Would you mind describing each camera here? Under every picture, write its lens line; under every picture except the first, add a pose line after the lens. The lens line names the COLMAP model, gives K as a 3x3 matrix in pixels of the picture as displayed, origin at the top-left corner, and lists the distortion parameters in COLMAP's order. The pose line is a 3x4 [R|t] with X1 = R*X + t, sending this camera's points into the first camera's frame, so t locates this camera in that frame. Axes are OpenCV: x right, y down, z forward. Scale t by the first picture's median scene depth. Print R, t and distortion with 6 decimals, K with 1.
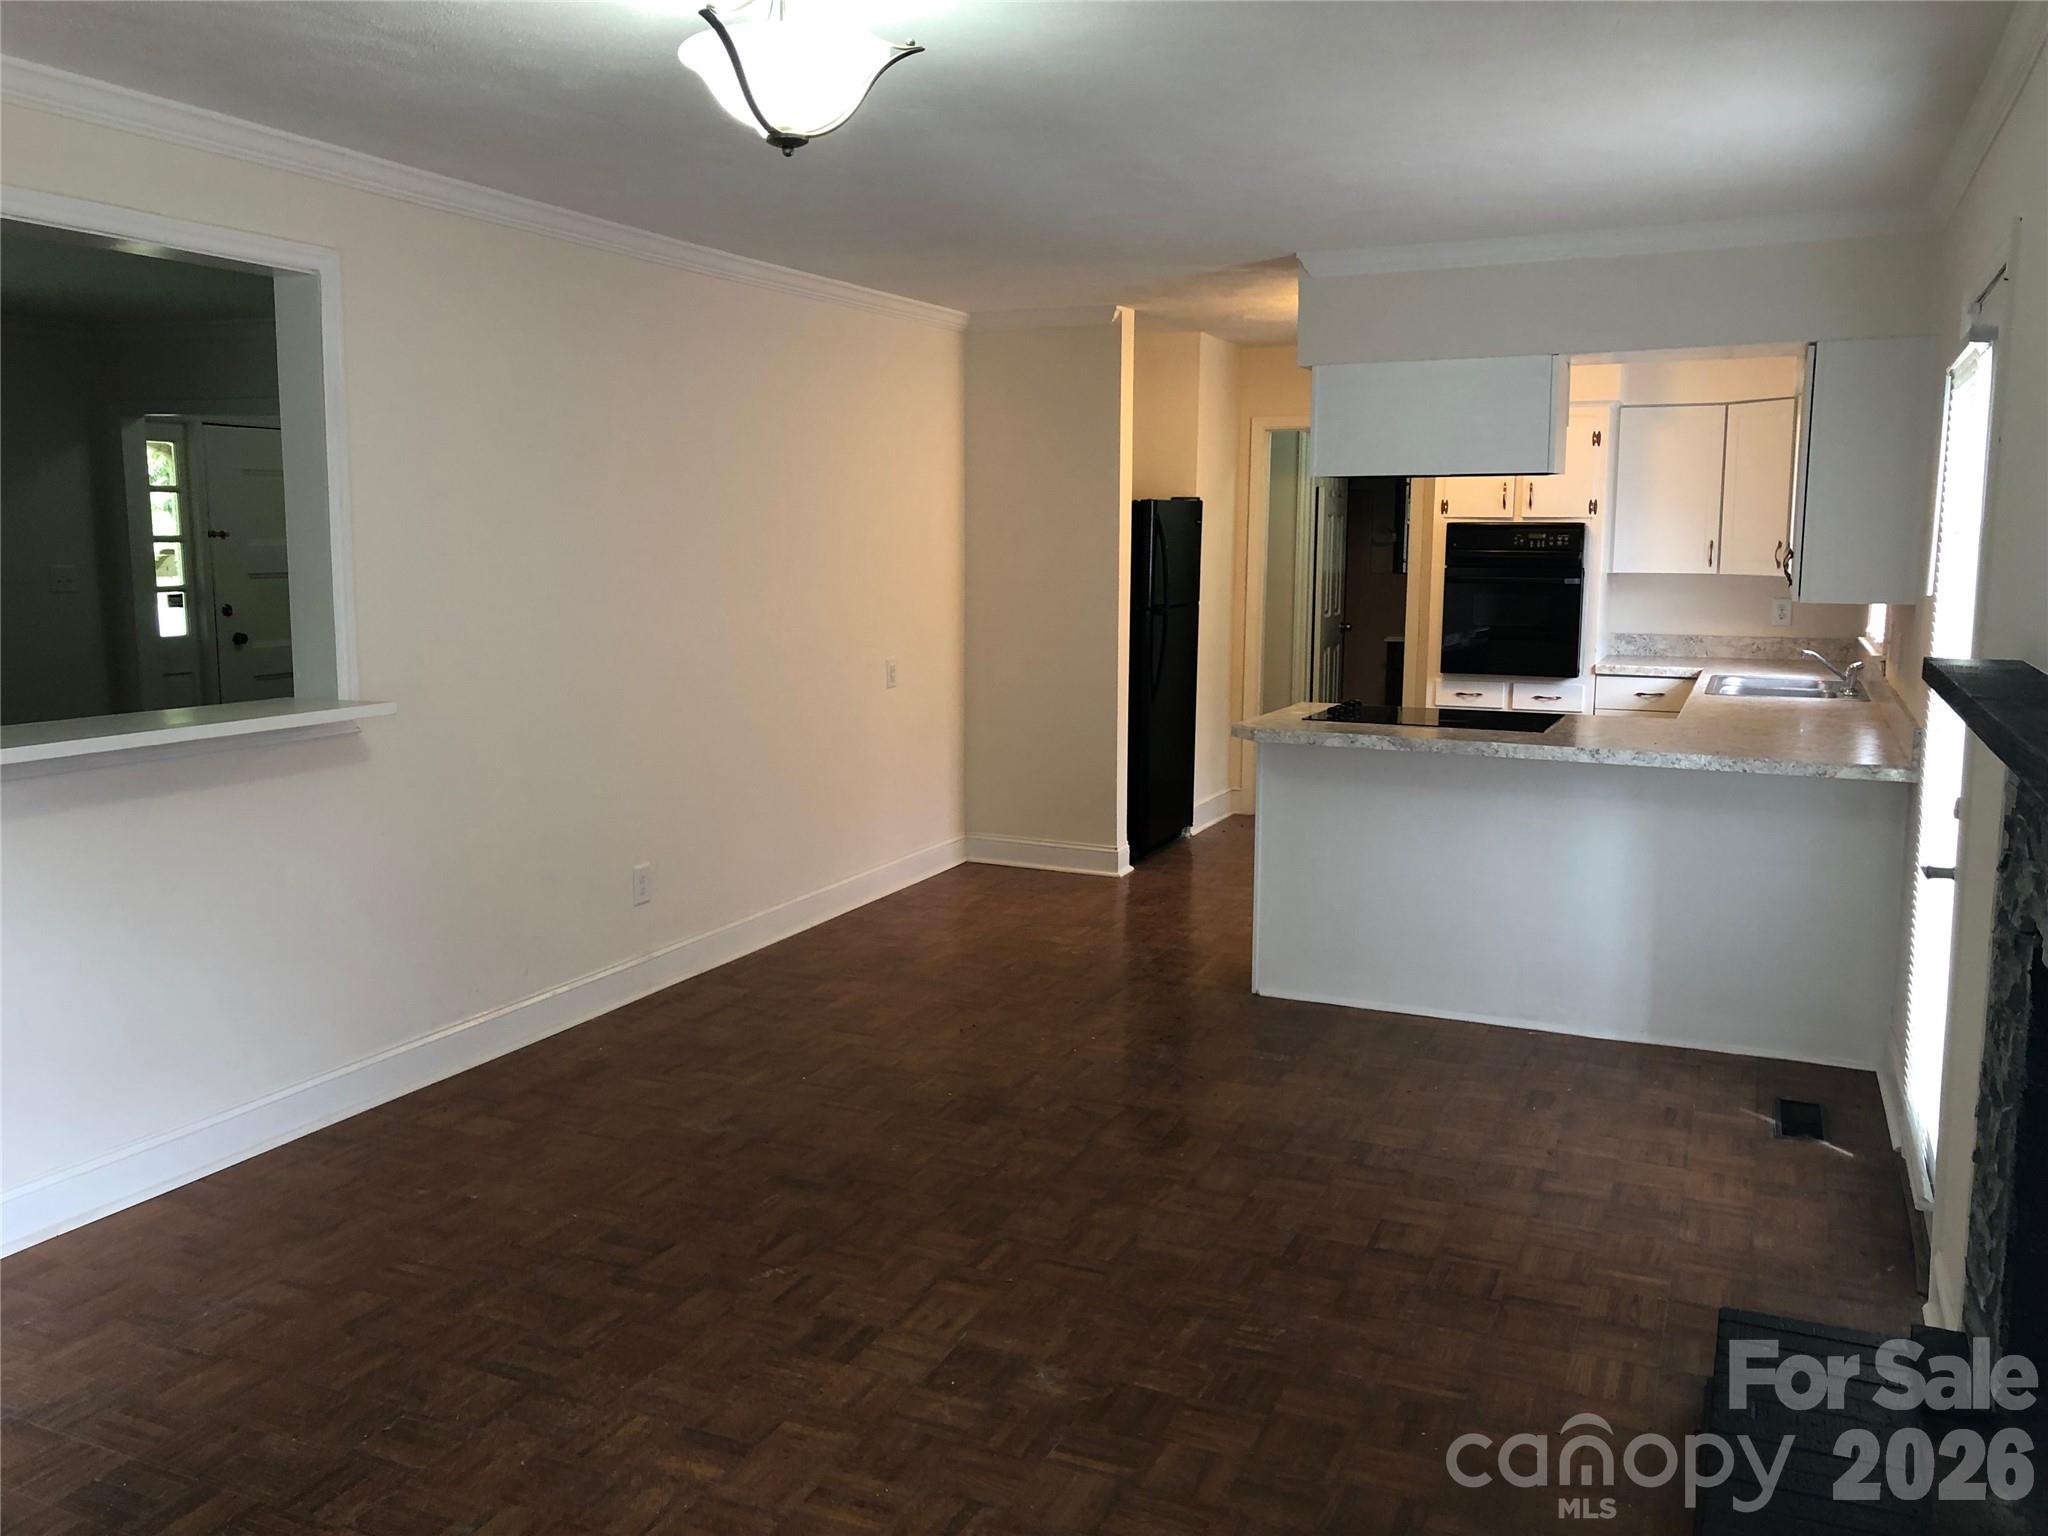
lens RADIAL K [[1671.0, 0, 1015.6], [0, 1671.0, 750.9], [0, 0, 1]] dist [0.045889, -0.038274]
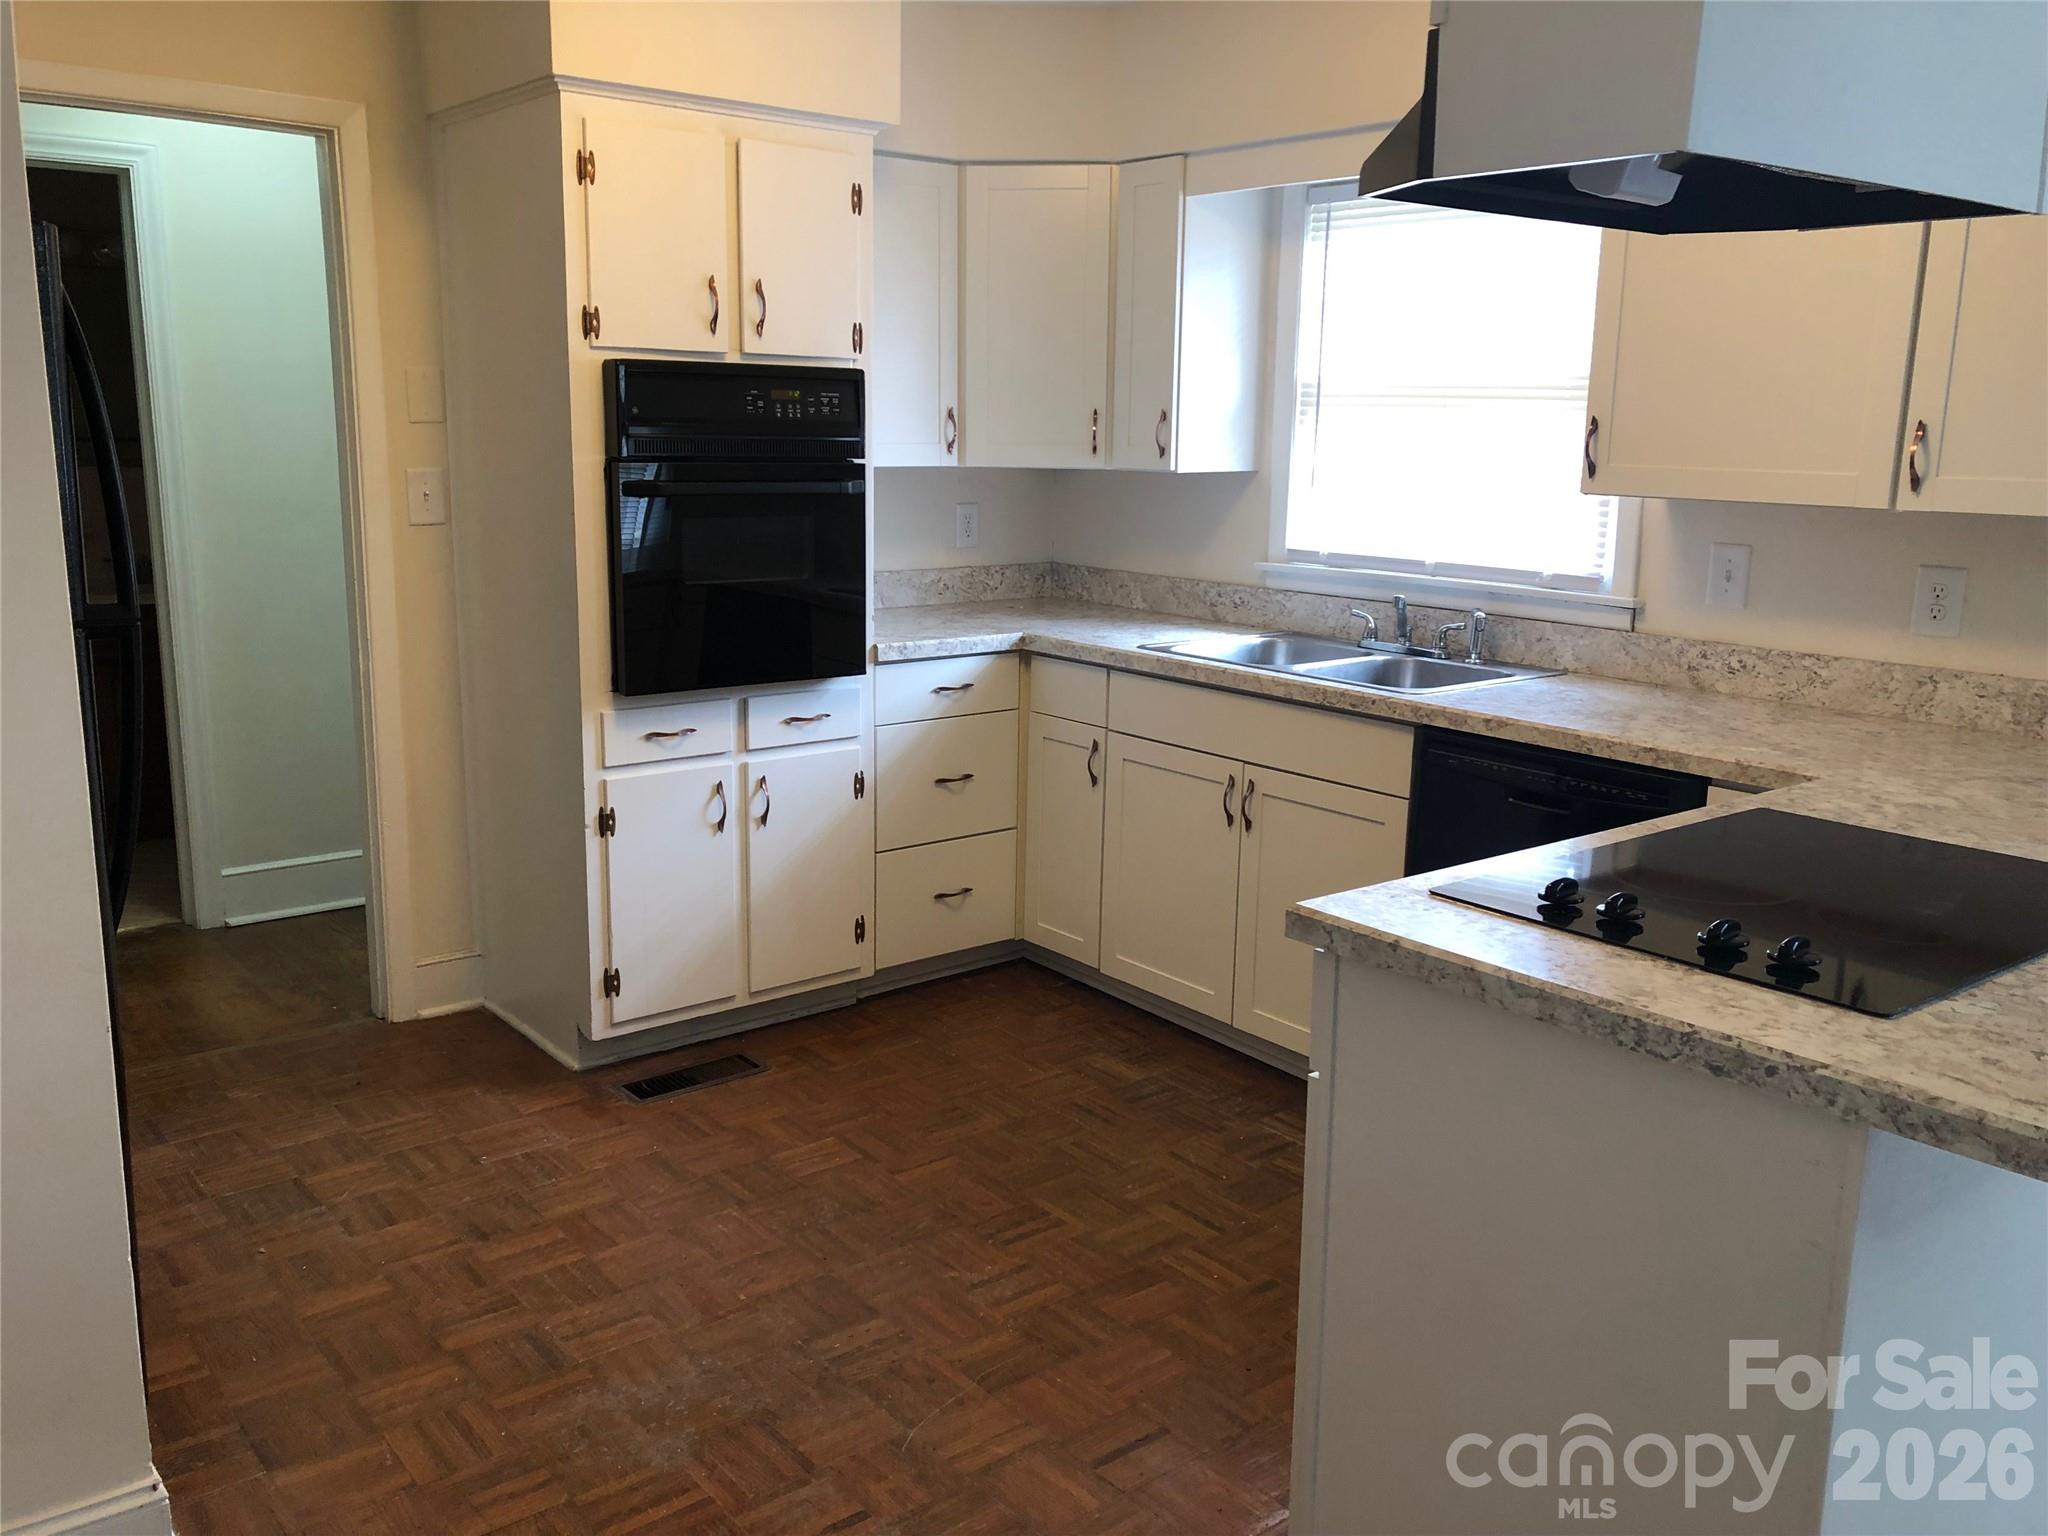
lens RADIAL K [[1671.0, 0, 1025.7], [0, 1671.0, 751.5], [0, 0, 1]] dist [0.045889, -0.038274]
pose [[0.457103, -0.167958, 0.873411, -0.098450], [0.105863, 0.985301, 0.134071, -0.084795], [-0.883091, 0.031178, 0.468165, 0.725270]]
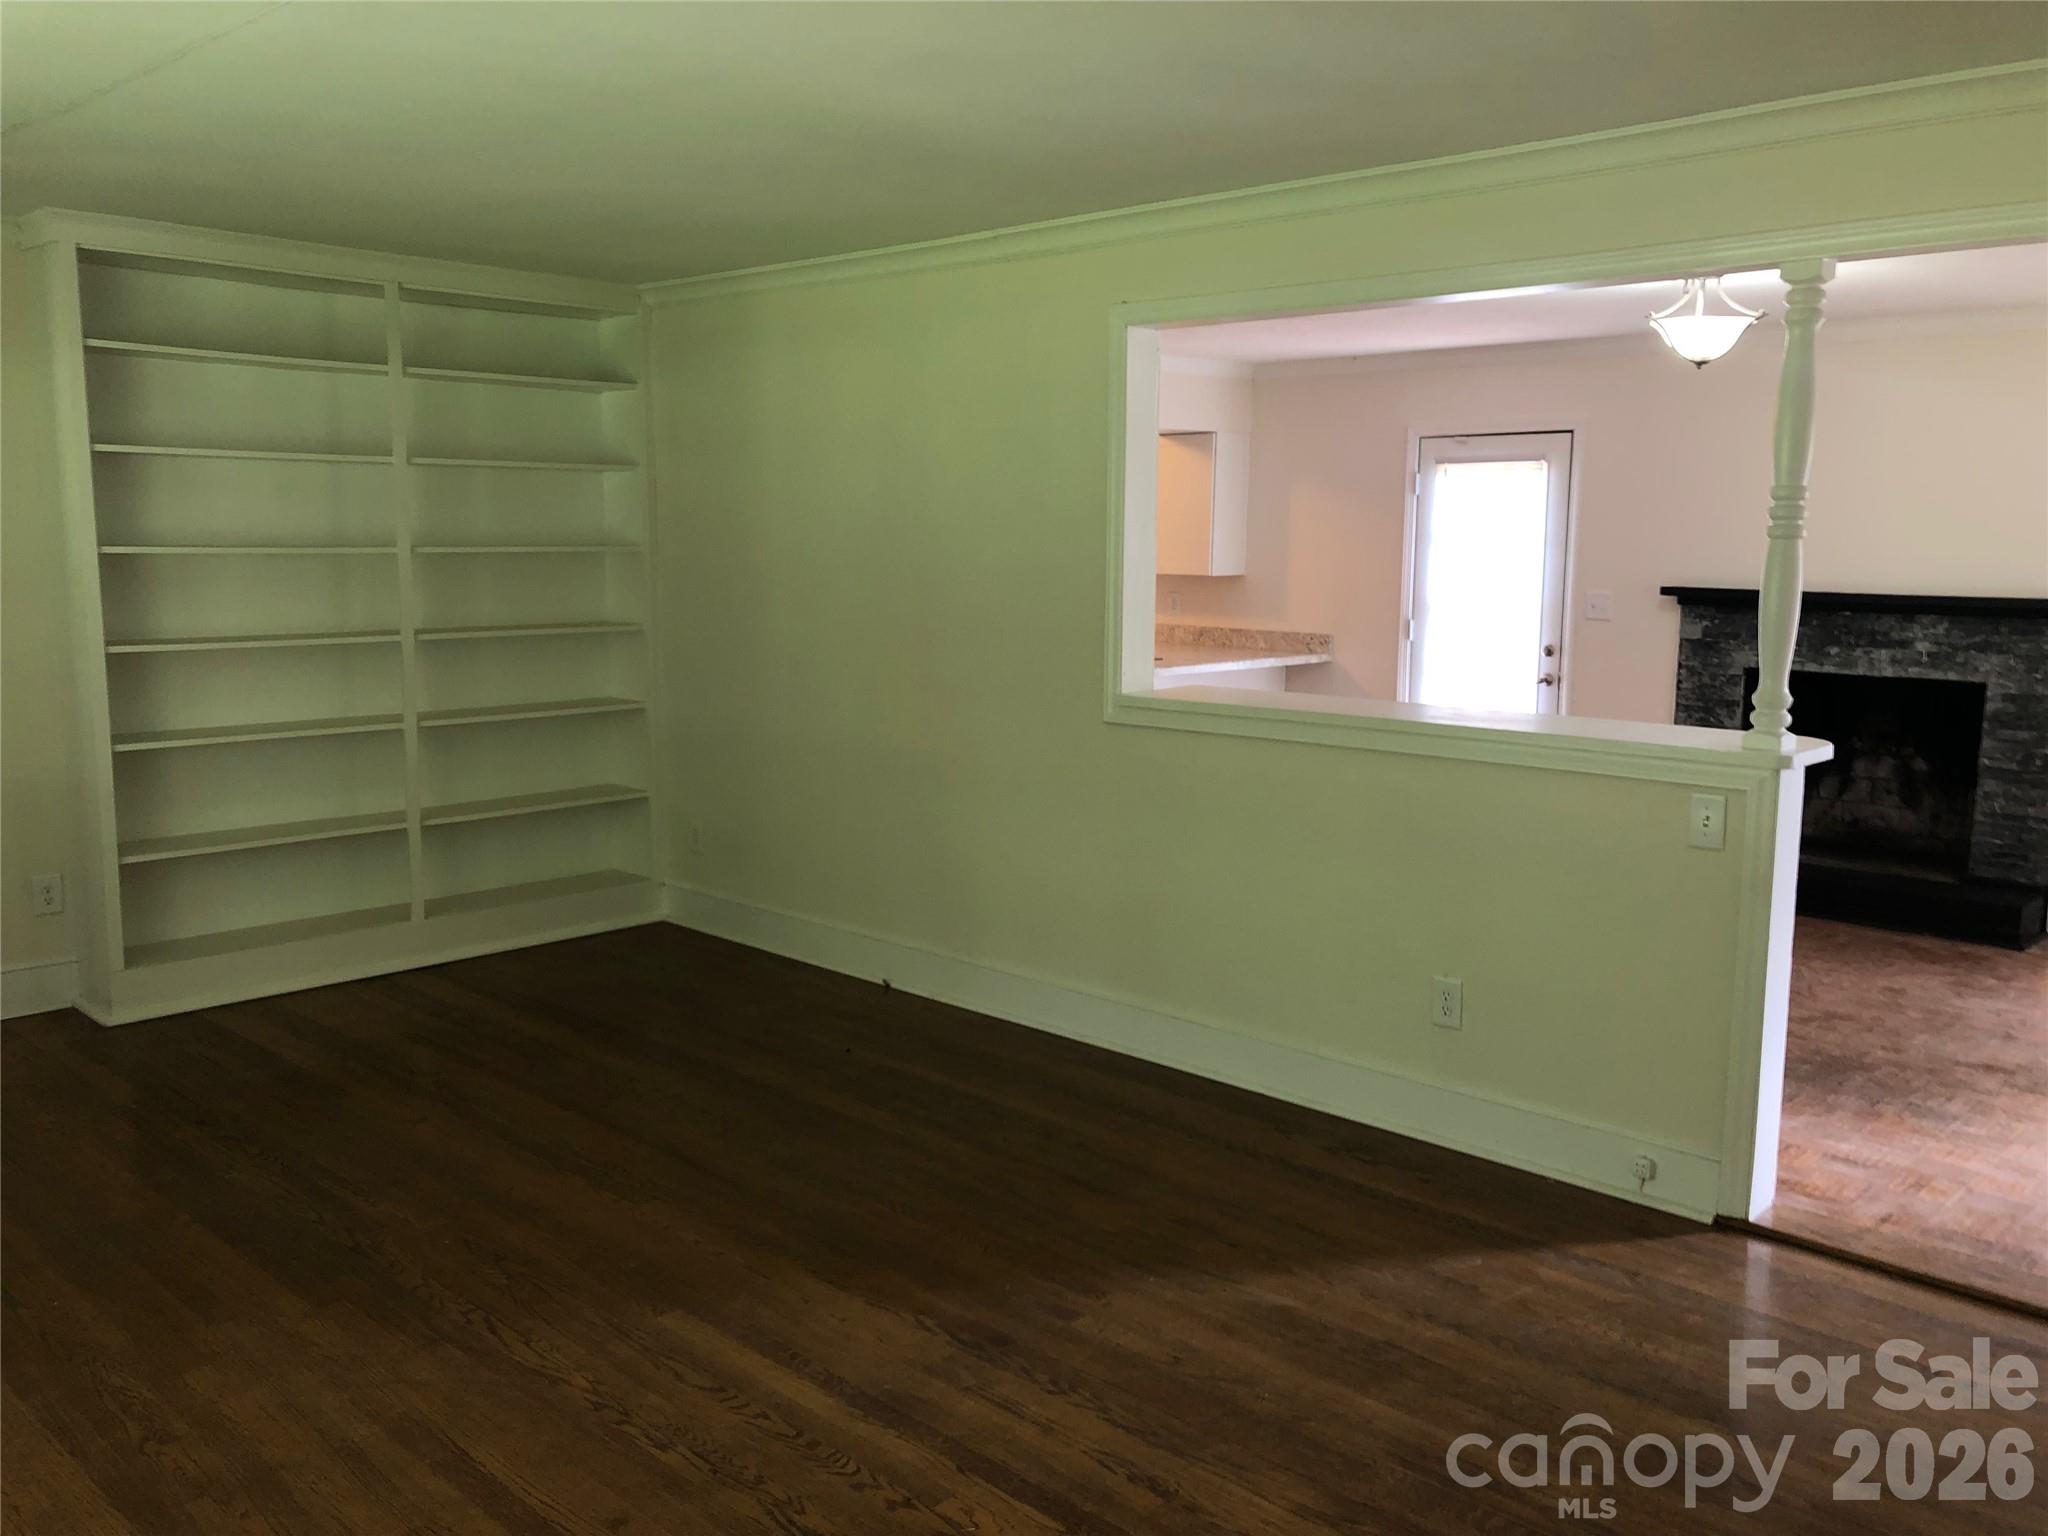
lens RADIAL K [[1671.0, 0, 1028.2], [0, 1671.0, 759.4], [0, 0, 1]] dist [0.045889, -0.038274]
pose [[0.337801, -0.135099, 0.931471, -0.878292], [0.119647, 0.987780, 0.099875, -0.064279], [-0.933582, 0.077710, 0.349837, 0.385119]]
